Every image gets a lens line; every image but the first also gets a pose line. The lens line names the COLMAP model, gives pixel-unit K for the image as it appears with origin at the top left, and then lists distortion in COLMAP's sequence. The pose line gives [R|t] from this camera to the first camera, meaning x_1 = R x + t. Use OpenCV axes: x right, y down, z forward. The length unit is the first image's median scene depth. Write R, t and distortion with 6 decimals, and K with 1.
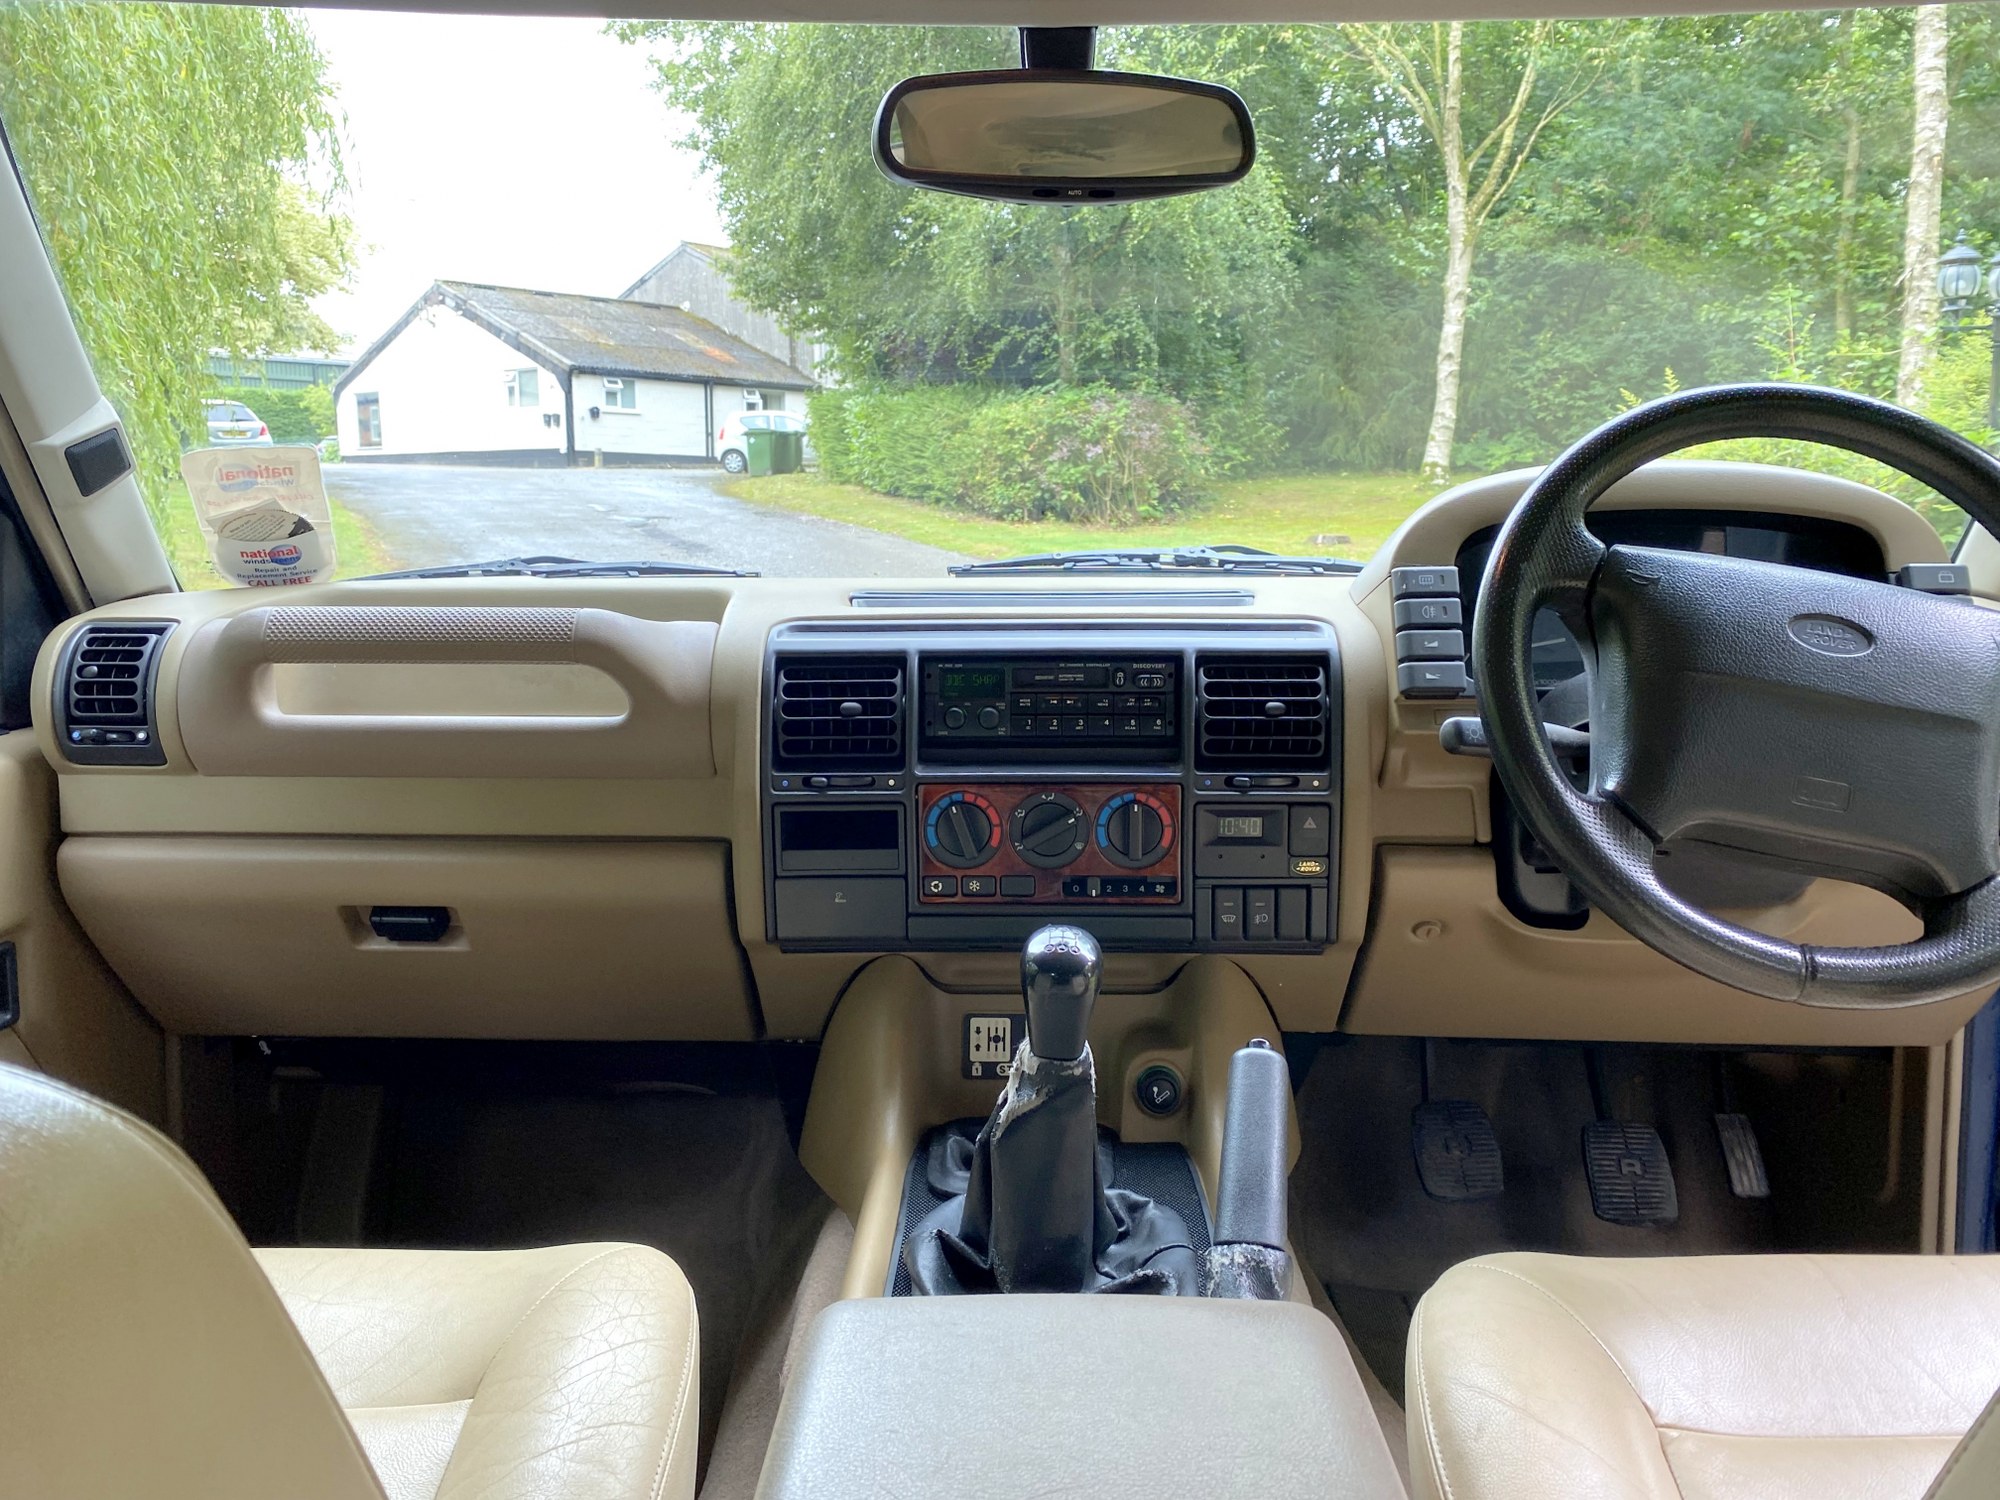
lens RADIAL K [[1518.4, 0, 1000.0], [0, 1518.4, 750.0], [0, 0, 1]] dist [0.077027, -0.109735]
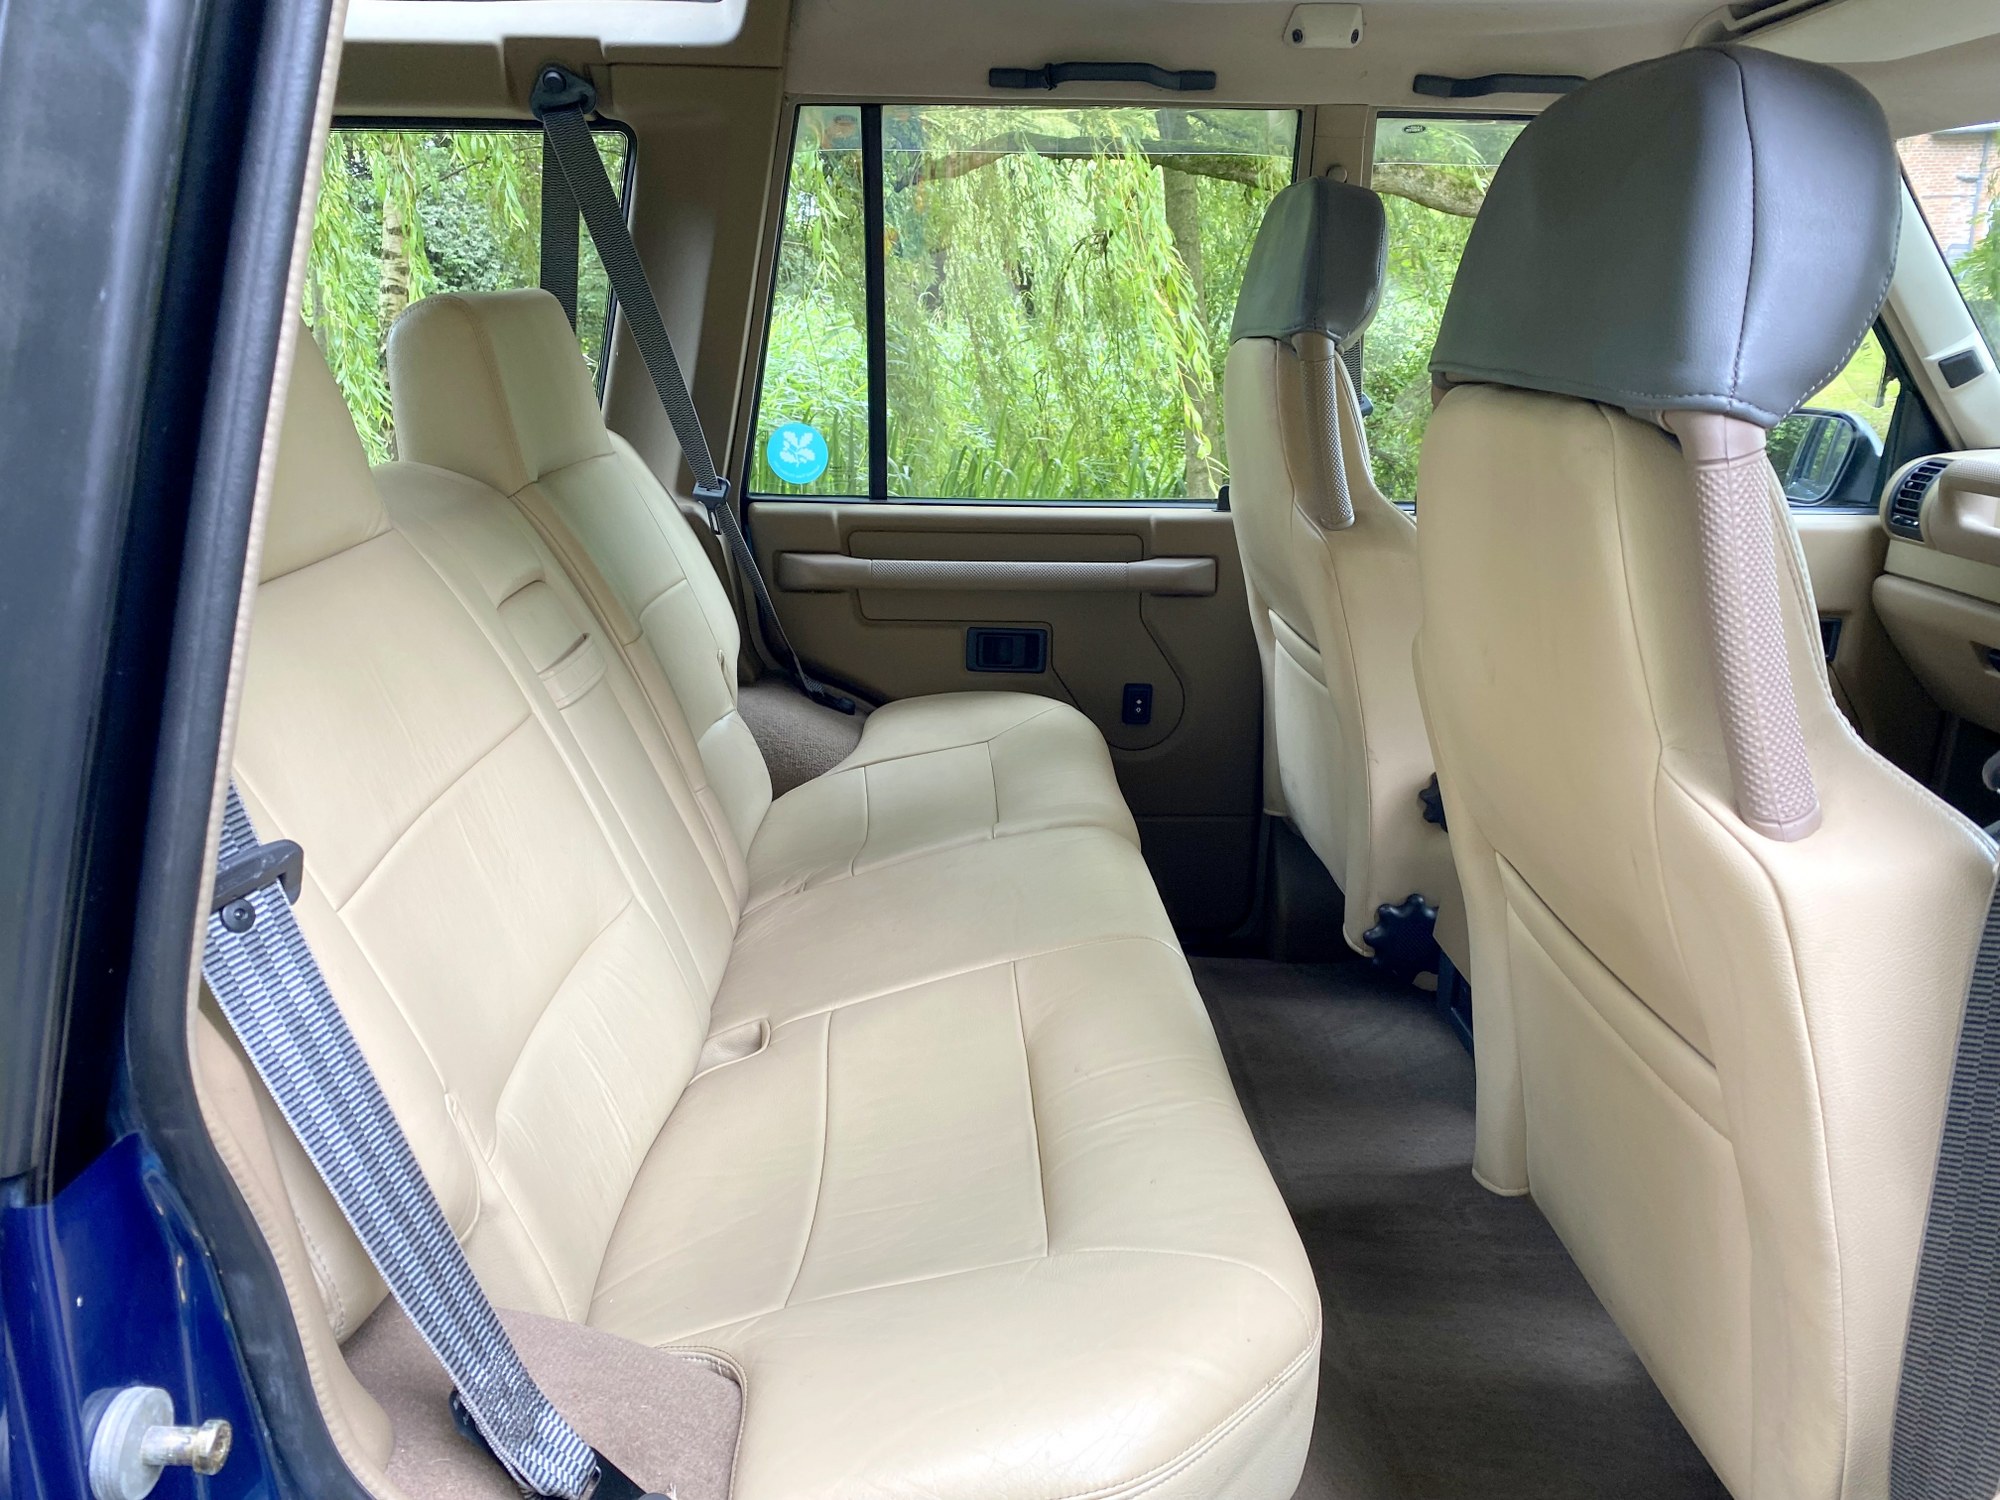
lens RADIAL K [[1518.4, 0, 1000.0], [0, 1518.4, 750.0], [0, 0, 1]] dist [0.077027, -0.109735]
pose [[-0.006560, 0.260758, -0.965382, 1.272841], [-0.163234, 0.952174, 0.258299, -0.046985], [0.986566, 0.159278, 0.036319, -0.089283]]
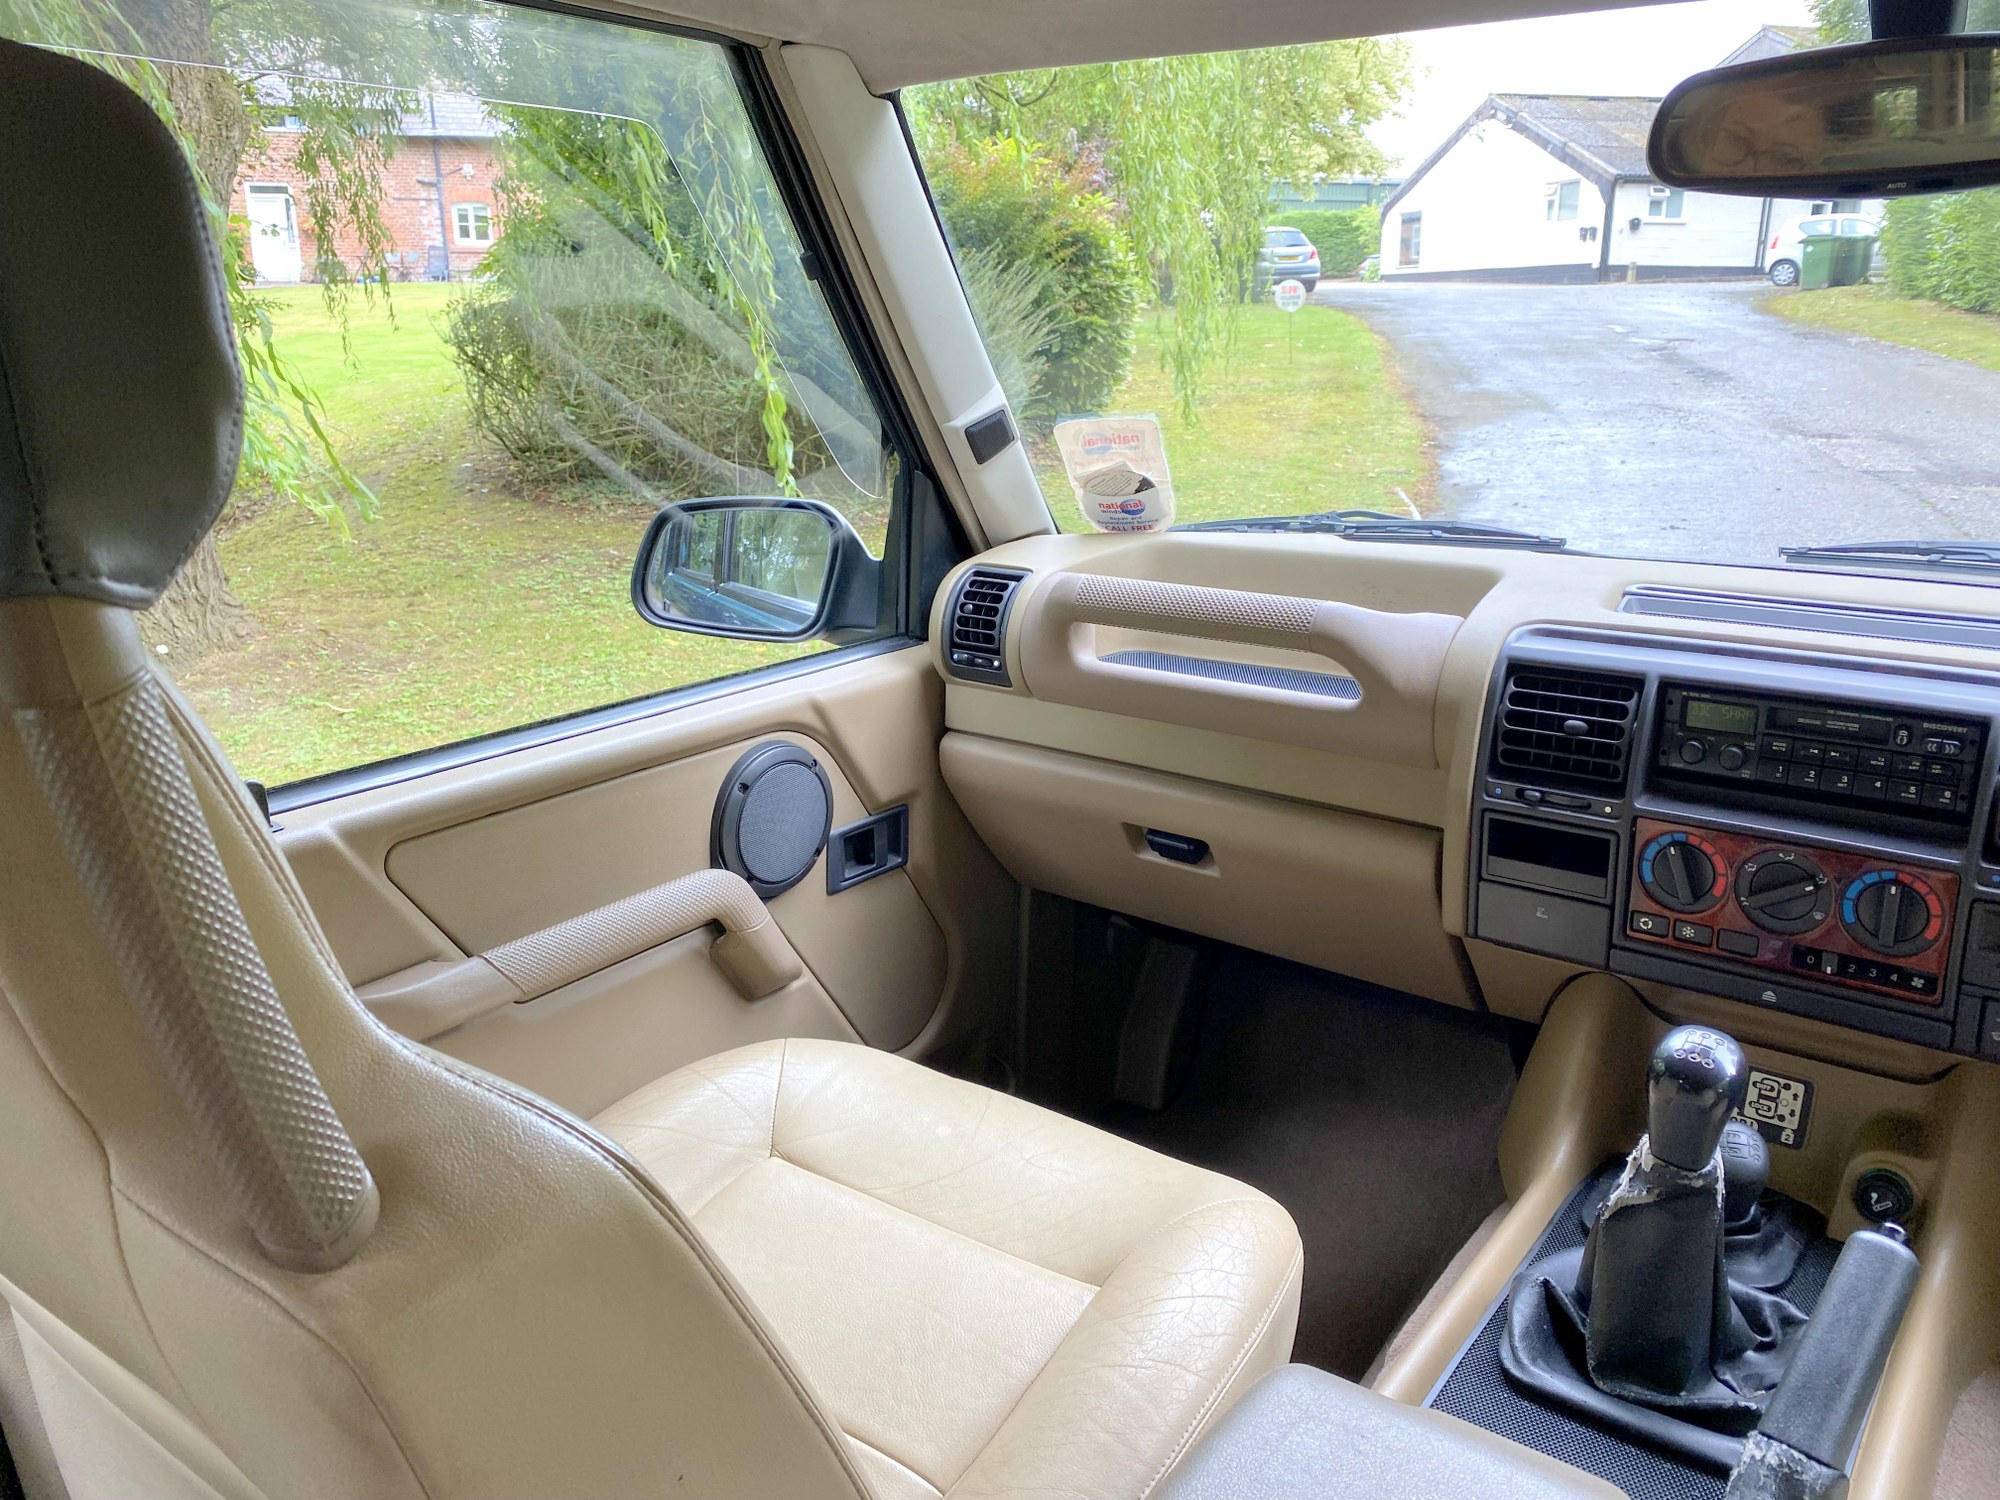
lens RADIAL K [[1485.4, 0, 1000.0], [0, 1485.4, 750.0], [0, 0, 1]] dist [0.000702, -0.024273]
pose [[0.803355, 0.156284, -0.574627, 0.149445], [-0.085766, 0.985253, 0.148059, -0.118952], [0.589292, -0.069661, 0.804912, 0.025097]]
